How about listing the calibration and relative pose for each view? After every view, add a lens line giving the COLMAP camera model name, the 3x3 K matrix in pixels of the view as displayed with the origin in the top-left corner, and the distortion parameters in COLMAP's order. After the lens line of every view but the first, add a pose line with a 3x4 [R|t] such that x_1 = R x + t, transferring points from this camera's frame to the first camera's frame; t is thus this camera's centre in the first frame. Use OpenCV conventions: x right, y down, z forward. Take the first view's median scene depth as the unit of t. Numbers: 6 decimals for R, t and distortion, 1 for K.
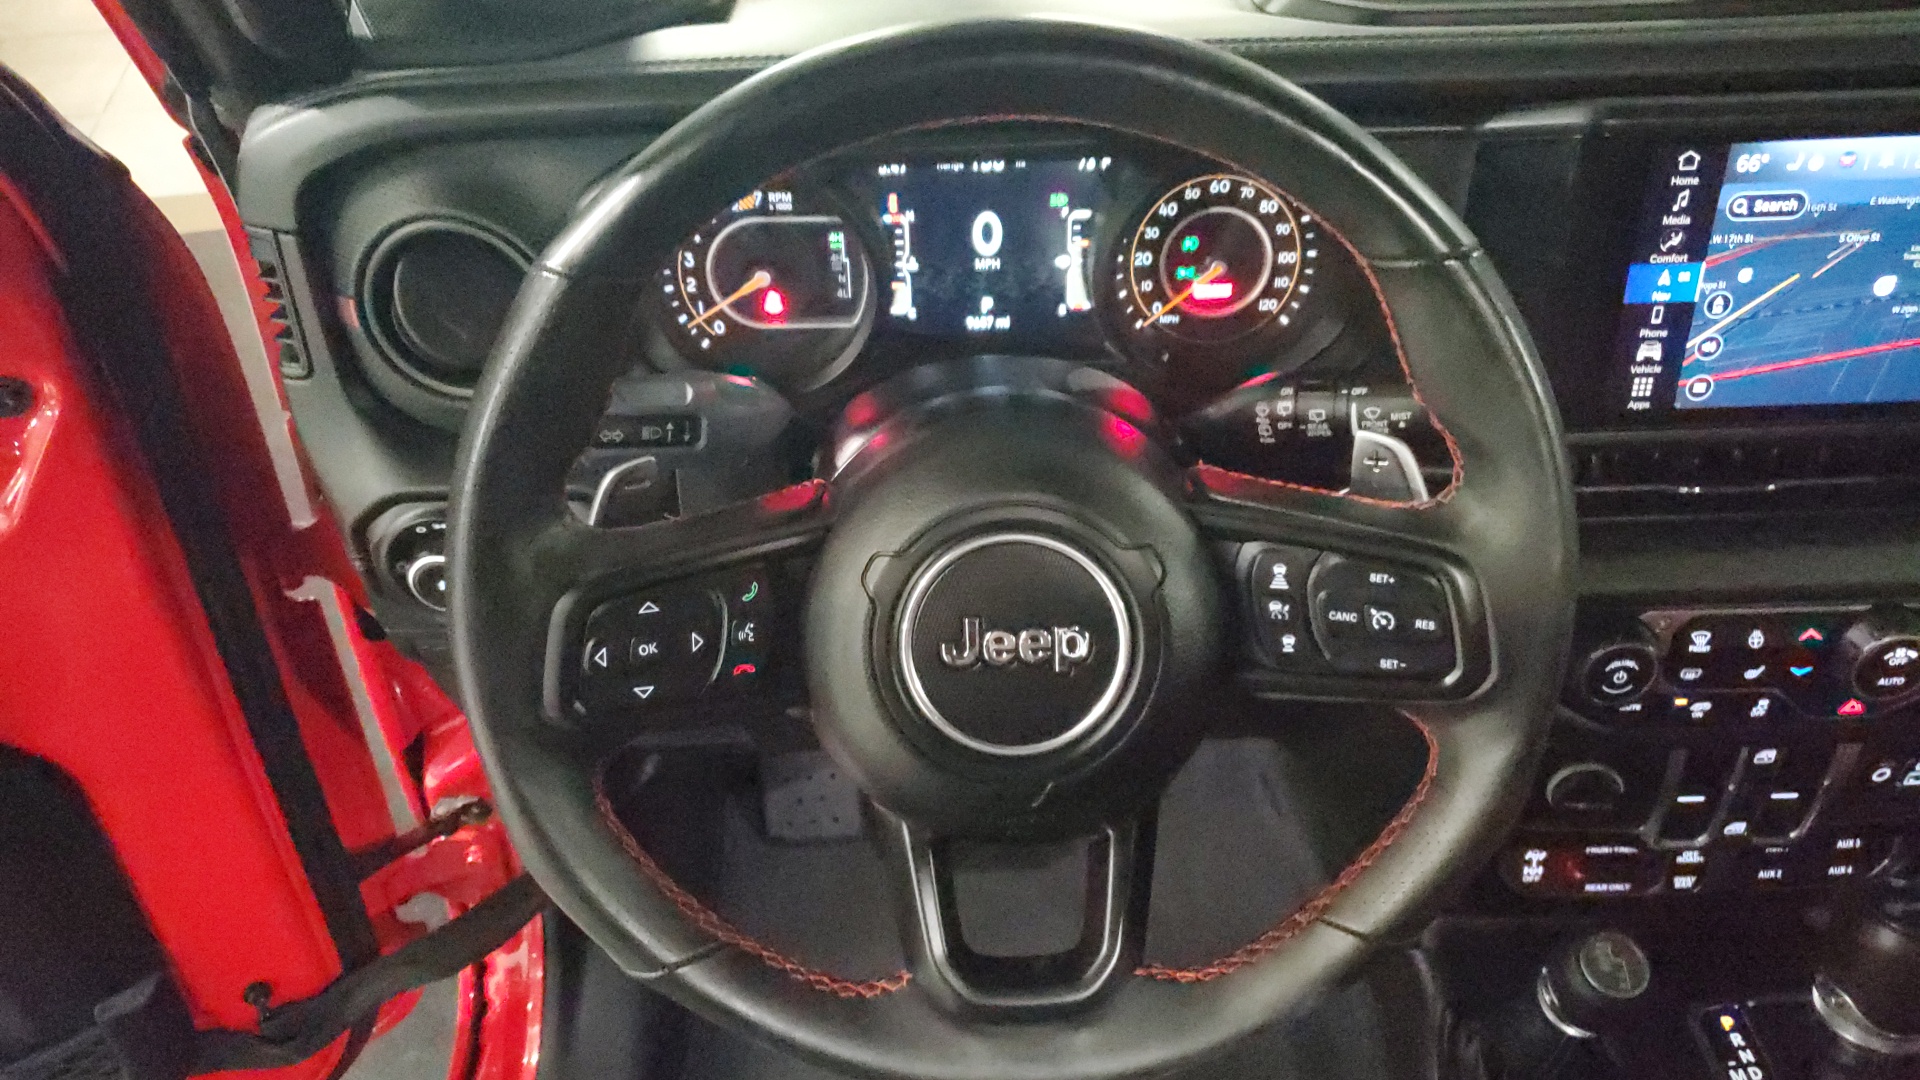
lens RADIAL K [[1527.2, 0, 959.5], [0, 1527.2, 517.2], [0, 0, 1]] dist [0.037534, -0.068336]
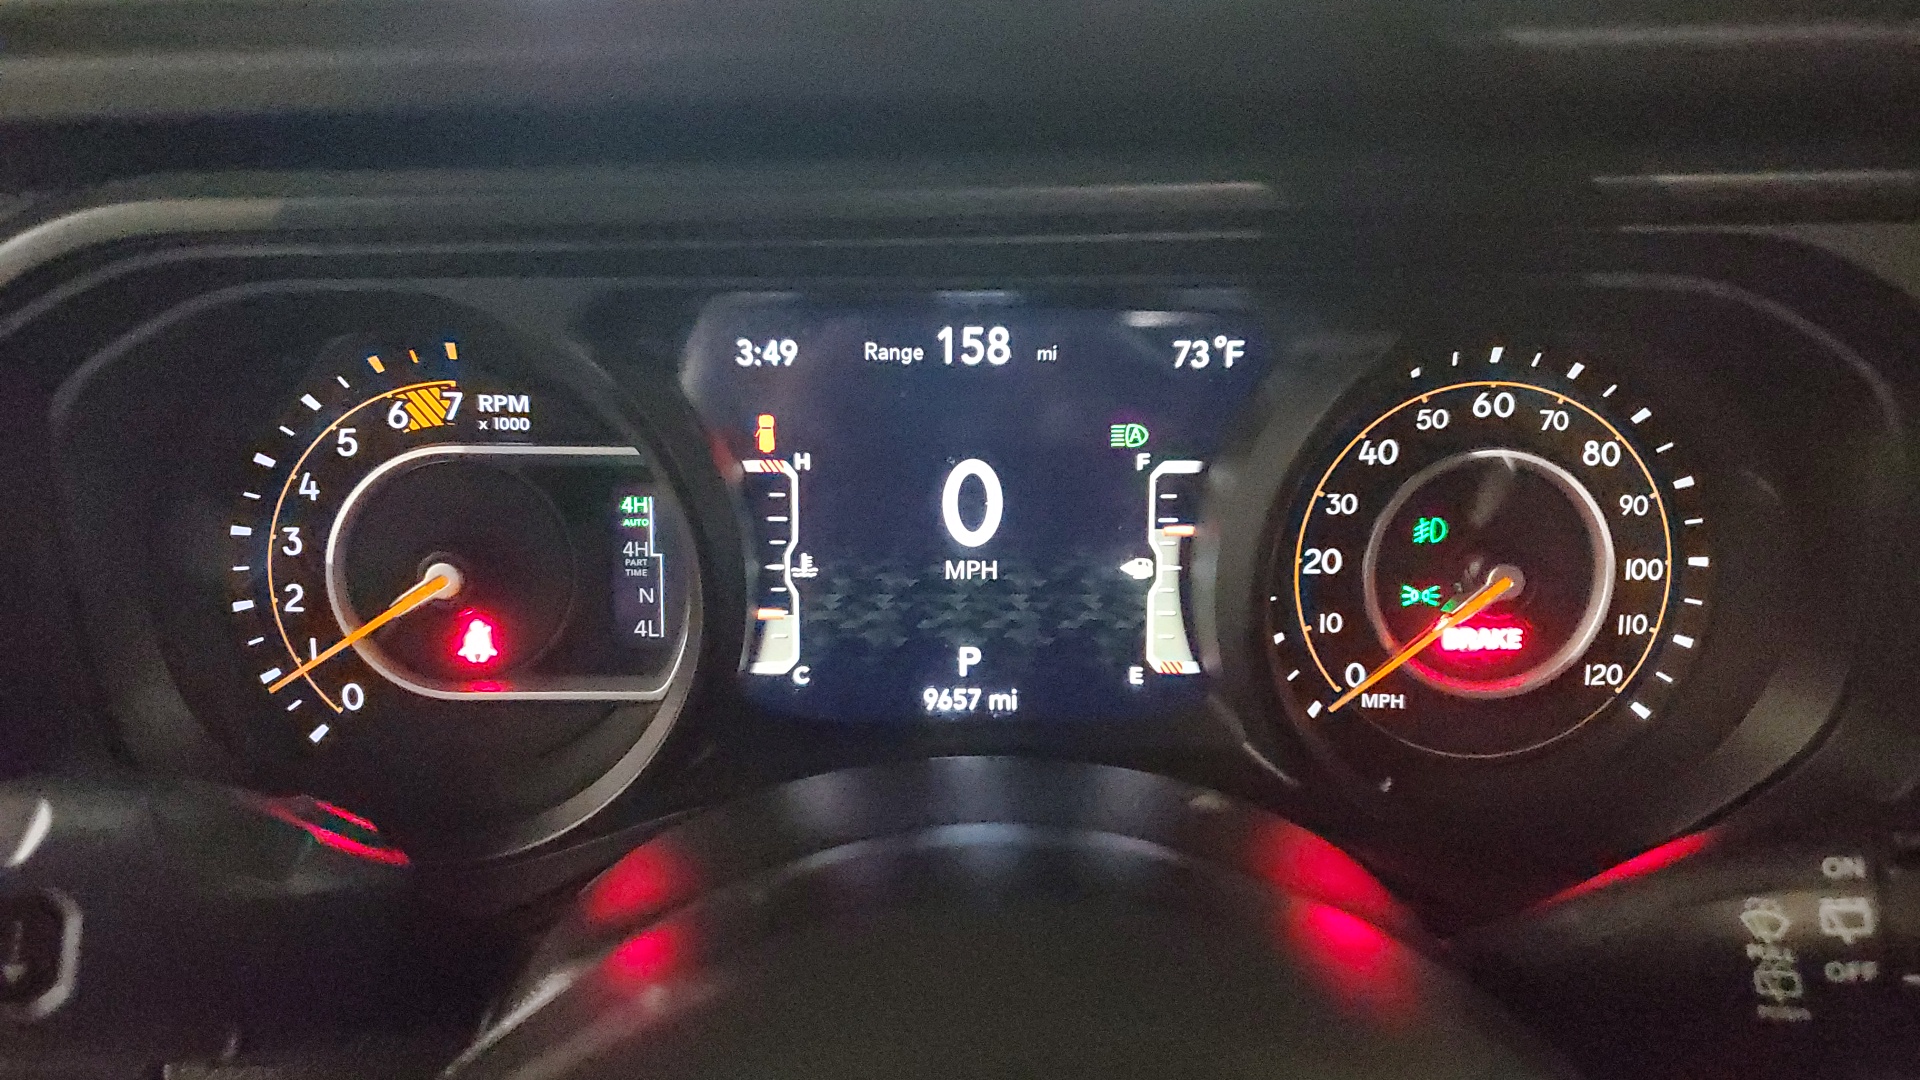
lens RADIAL K [[1528.0, 0, 960.0], [0, 1528.0, 540.0], [0, 0, 1]] dist [0.093296, -0.228681]
pose [[0.999753, 0.022062, 0.002556, 0.013911], [-0.020469, 0.959953, -0.279411, -0.049135], [-0.008618, 0.279290, 0.960168, 0.579271]]
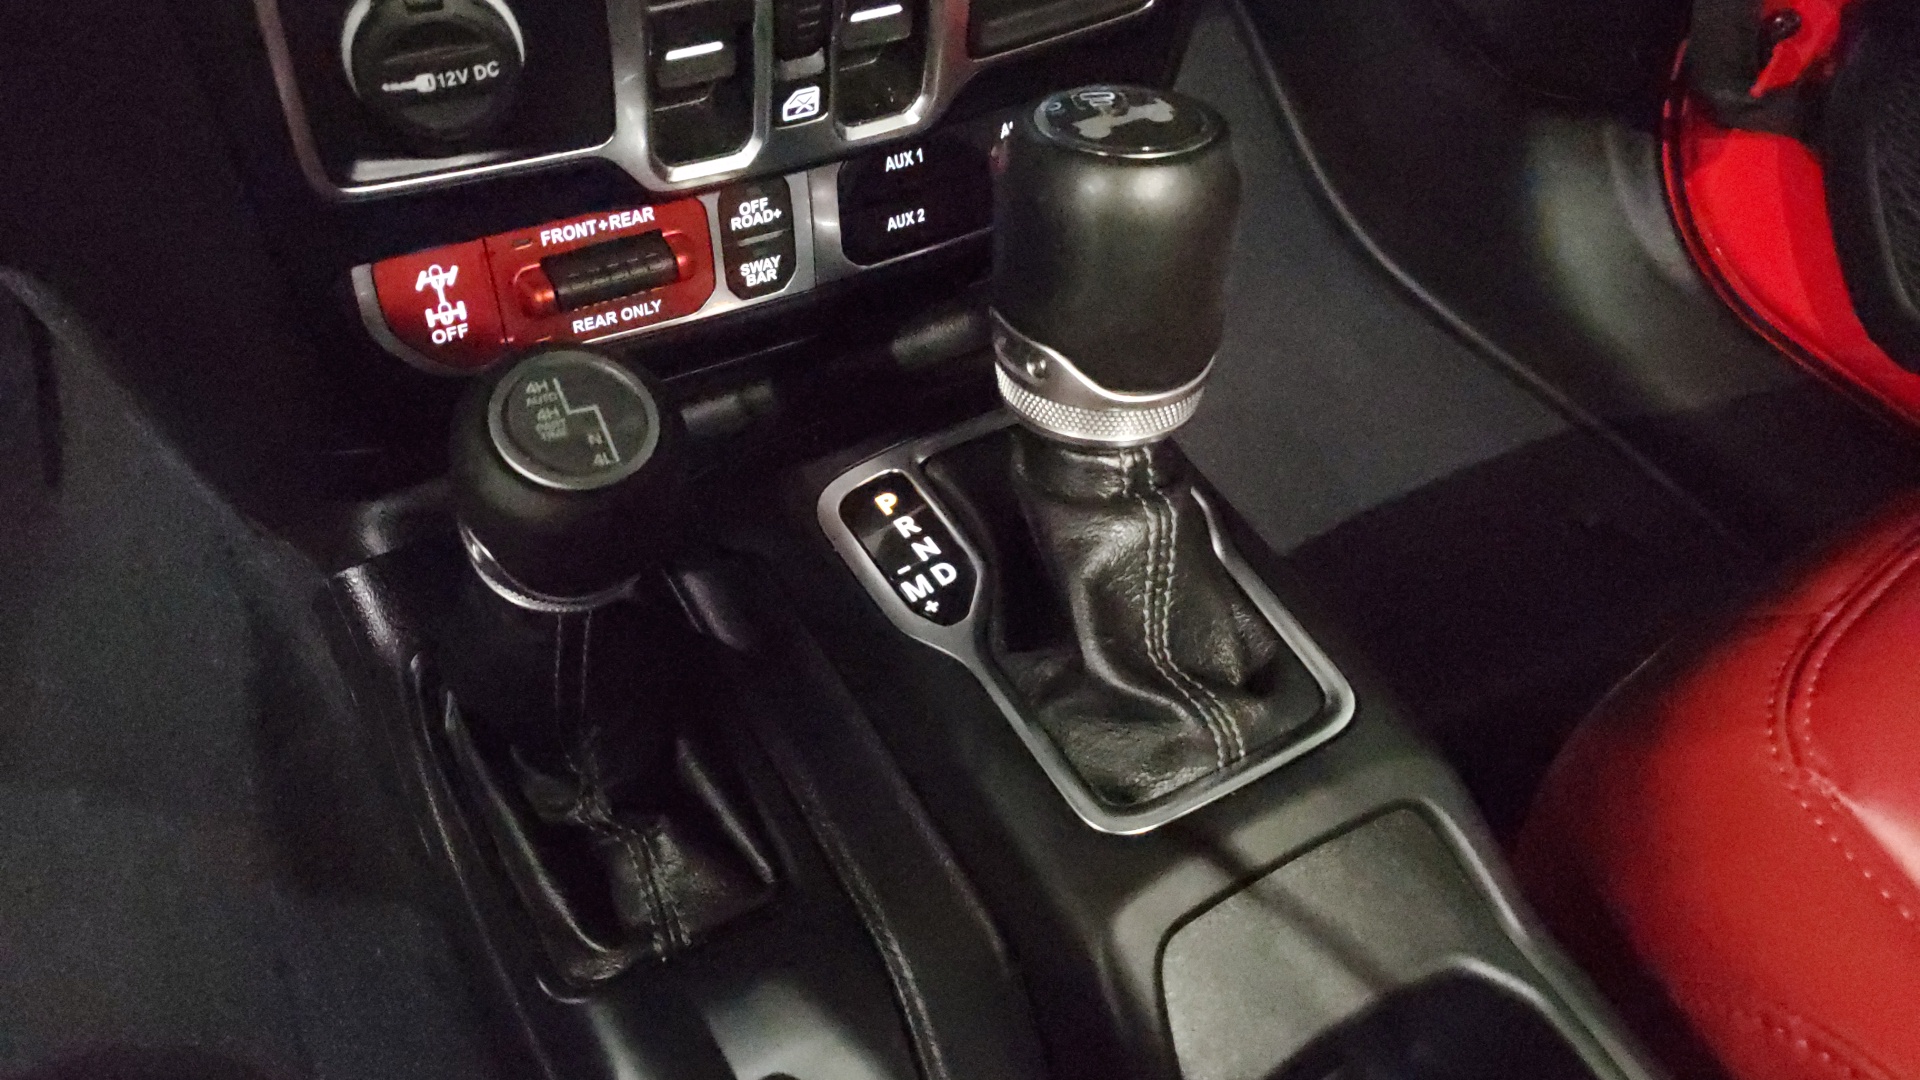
lens RADIAL K [[1507.6, 0, 987.1], [0, 1507.6, 555.7], [0, 0, 1]] dist [0.125516, -0.365048]
pose [[0.862459, -0.298311, 0.408871, 0.369619], [0.211356, 0.946309, 0.244597, 0.268080], [-0.459884, -0.124538, 0.879202, 0.621437]]
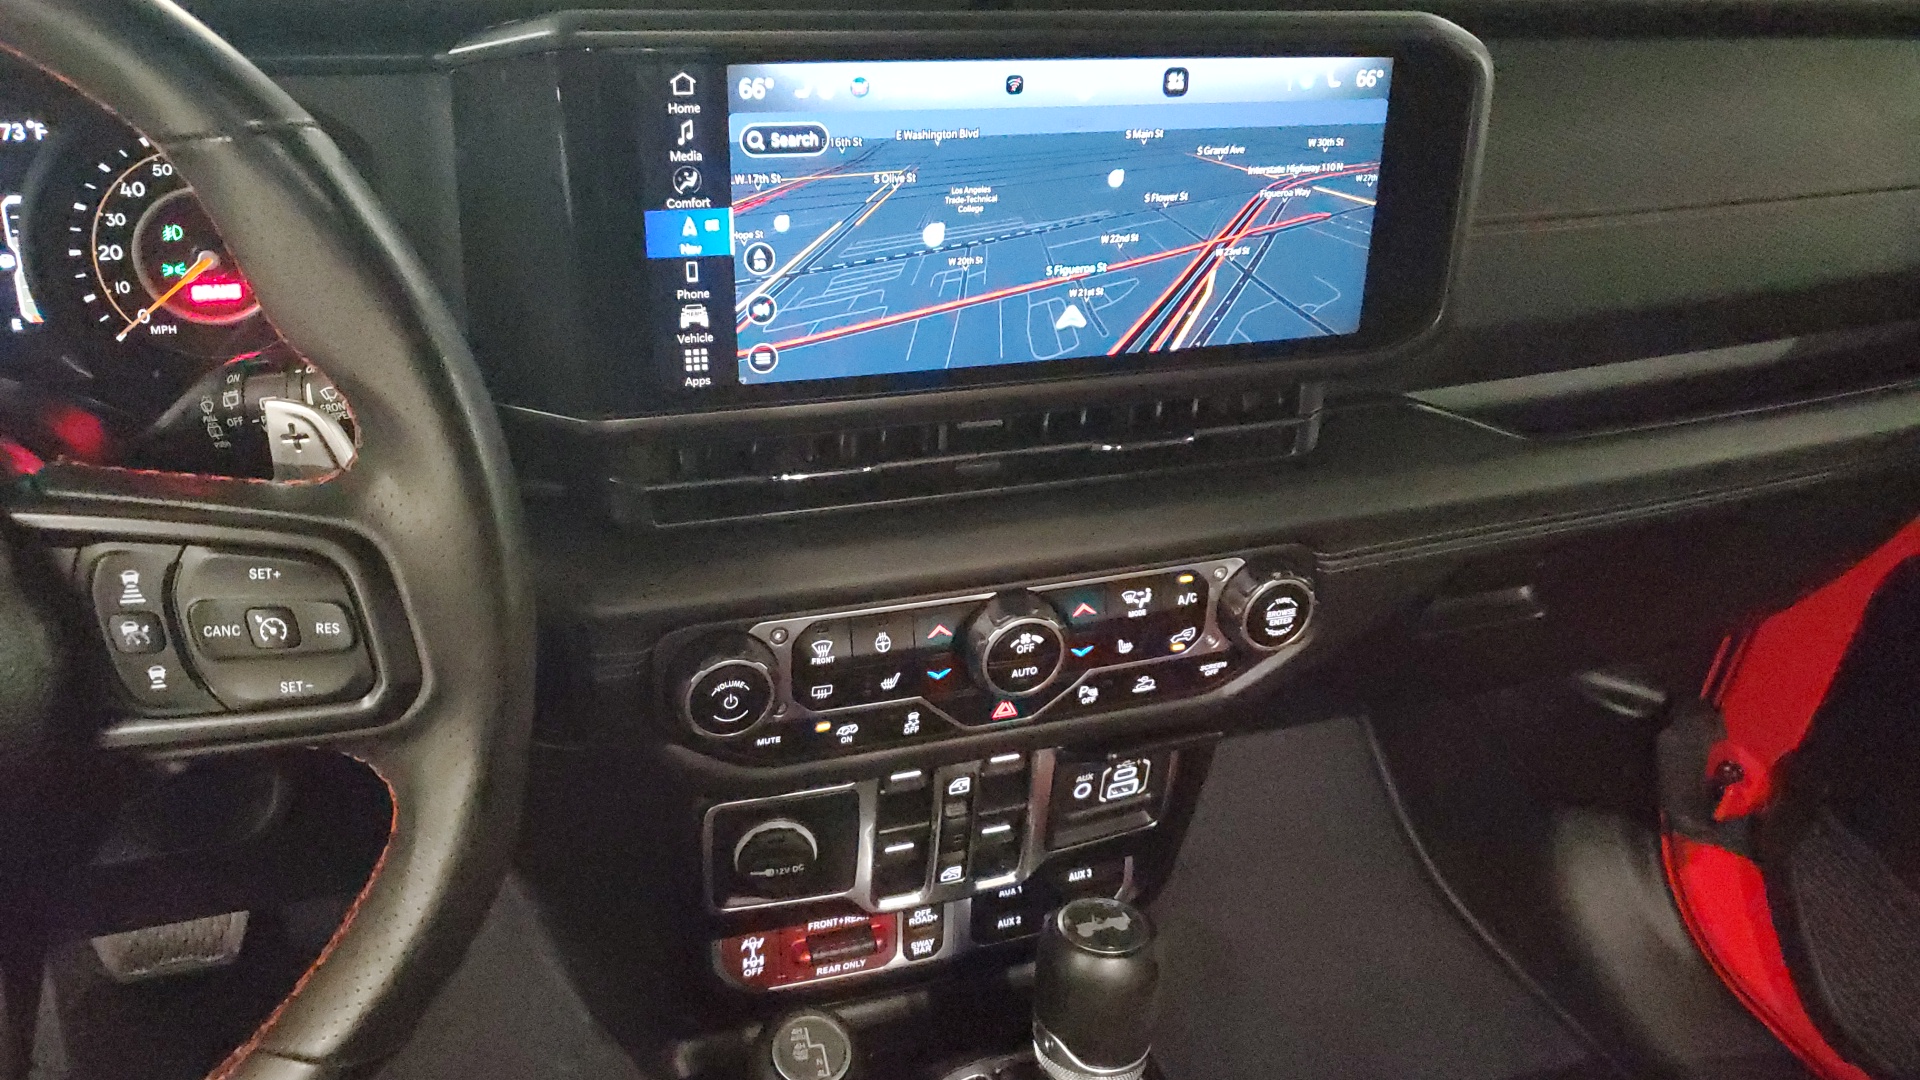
lens RADIAL K [[1528.0, 0, 960.0], [0, 1528.0, 540.0], [0, 0, 1]] dist [0.093296, -0.228681]
pose [[0.943896, -0.082686, 0.319722, 0.272340], [0.115185, 0.989779, -0.084077, 0.096771], [-0.309503, 0.116188, 0.943774, 0.132710]]
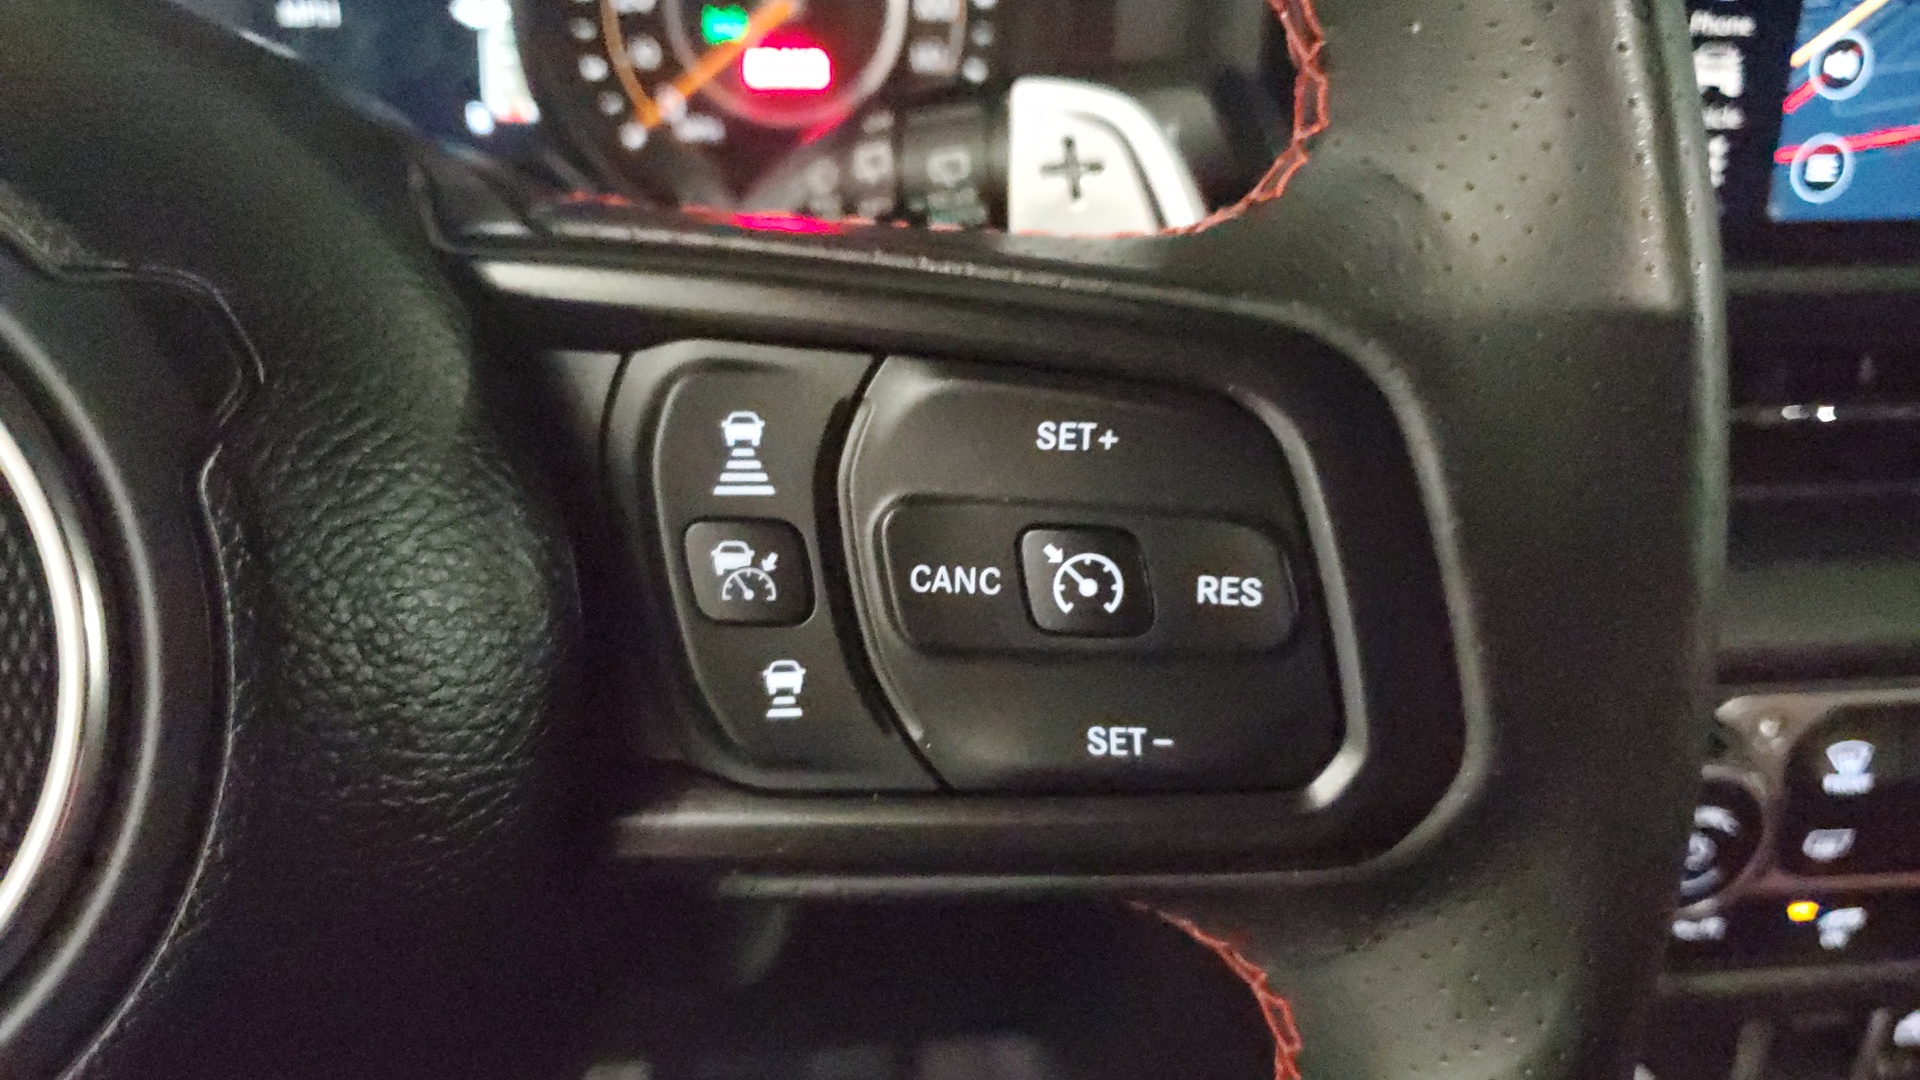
lens RADIAL K [[1577.2, 0, 966.3], [0, 1577.2, 544.4], [0, 0, 1]] dist [0.001659, 0.002003]
pose [[0.993881, -0.007423, 0.110205, 0.169477], [0.025253, 0.986583, -0.161296, 0.081747], [-0.107529, 0.163092, 0.980734, 0.544297]]
